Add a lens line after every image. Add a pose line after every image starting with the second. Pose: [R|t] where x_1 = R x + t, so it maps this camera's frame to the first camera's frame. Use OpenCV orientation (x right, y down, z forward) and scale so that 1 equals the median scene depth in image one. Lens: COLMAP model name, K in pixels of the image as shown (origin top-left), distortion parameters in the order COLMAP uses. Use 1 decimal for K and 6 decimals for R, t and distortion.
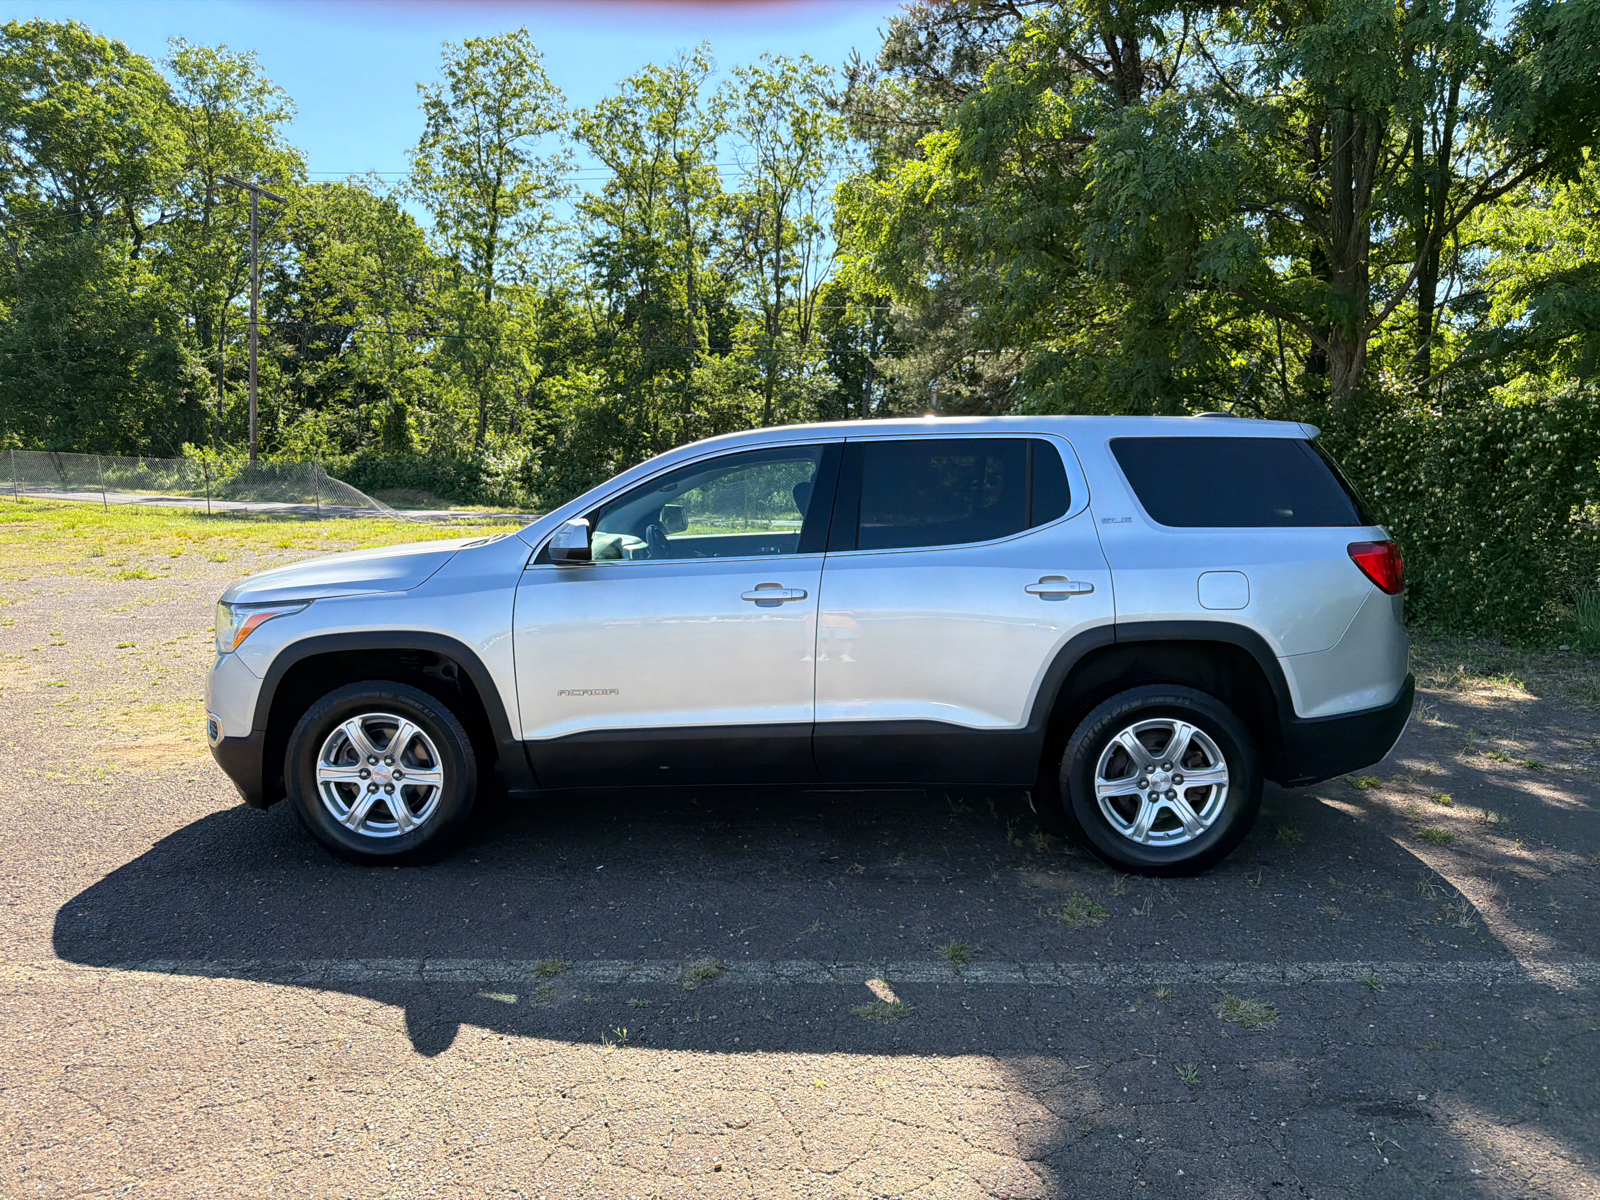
lens RADIAL K [[1156.7, 0, 792.8], [0, 1156.7, 601.0], [0, 0, 1]] dist [0.016751, -0.029441]
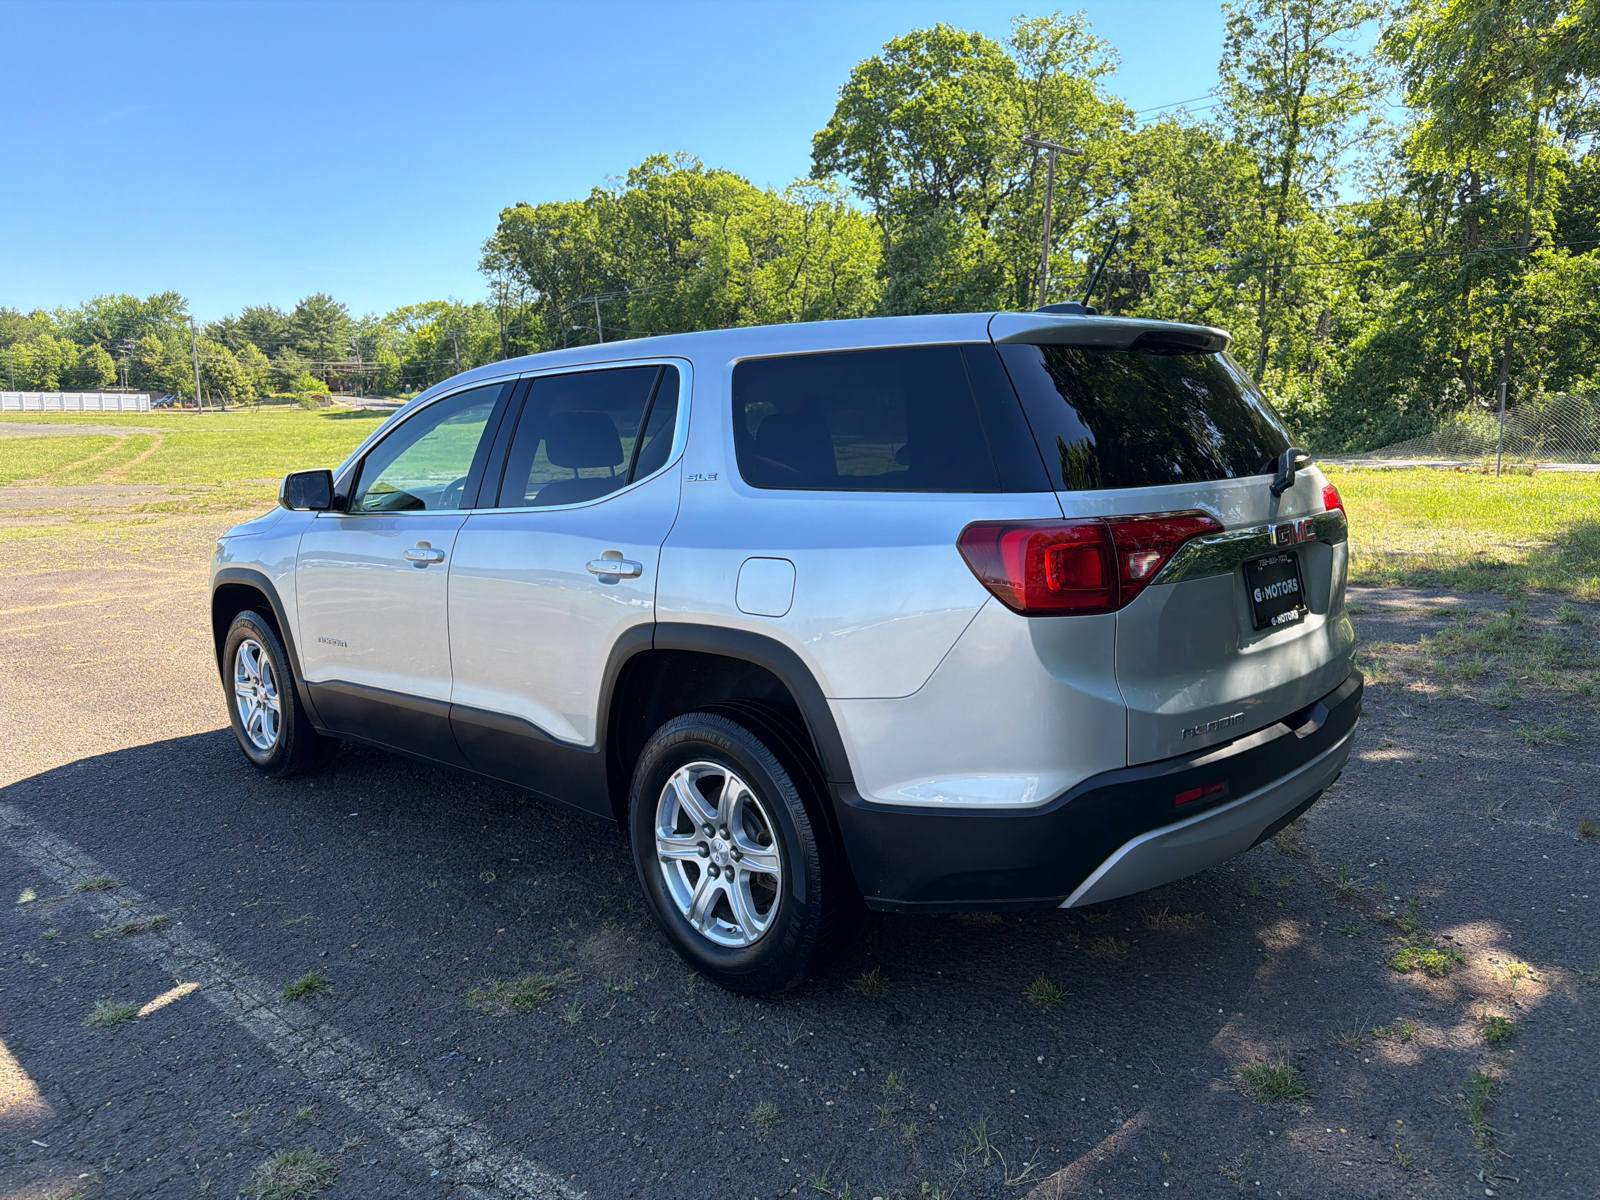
lens RADIAL K [[1156.7, 0, 822.4], [0, 1156.7, 600.0], [0, 0, 1]] dist [0.016751, -0.029441]
pose [[0.742835, 0.079021, -0.664795, 0.099663], [-0.047251, 0.996721, 0.065678, -0.005457], [0.667805, -0.017376, 0.744133, 0.064188]]
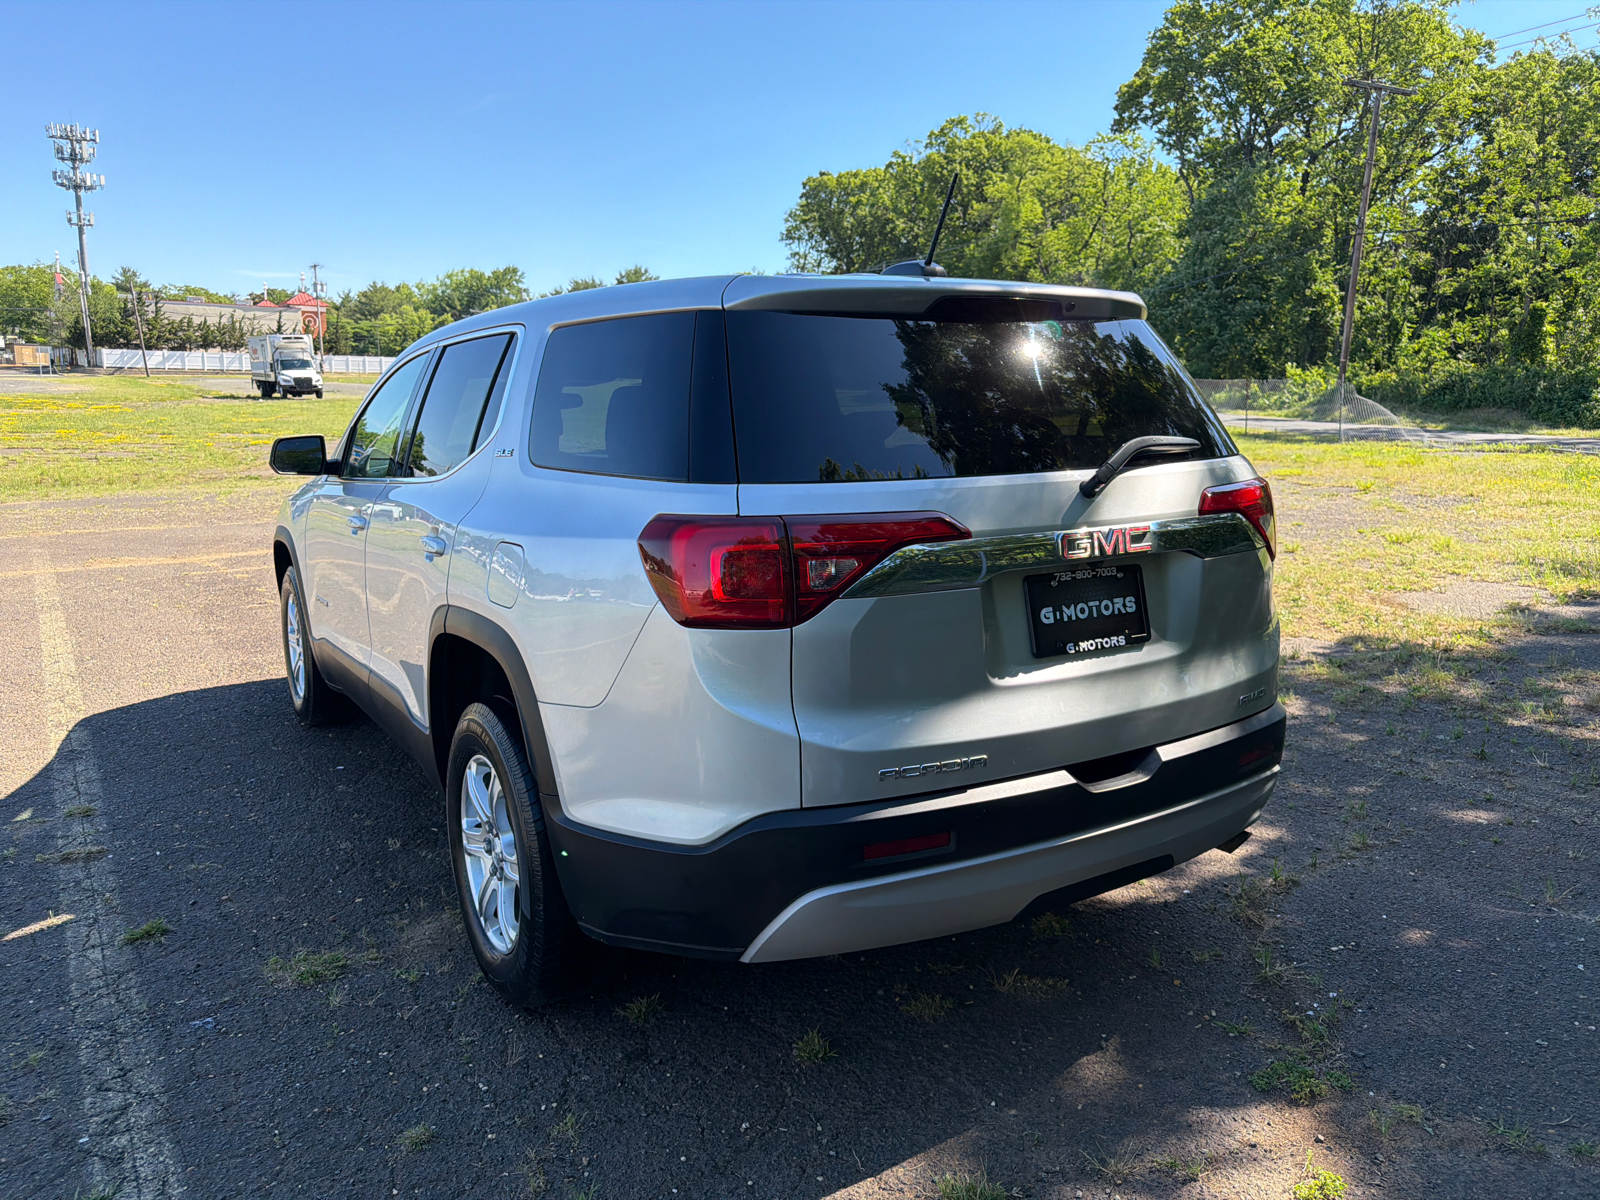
lens RADIAL K [[1156.7, 0, 810.7], [0, 1156.7, 612.1], [0, 0, 1]] dist [0.016751, -0.029441]
pose [[0.544587, 0.142094, -0.826580, 0.108040], [-0.078150, 0.989853, 0.118673, -0.007305], [0.835055, -0.000031, 0.550166, 0.080755]]
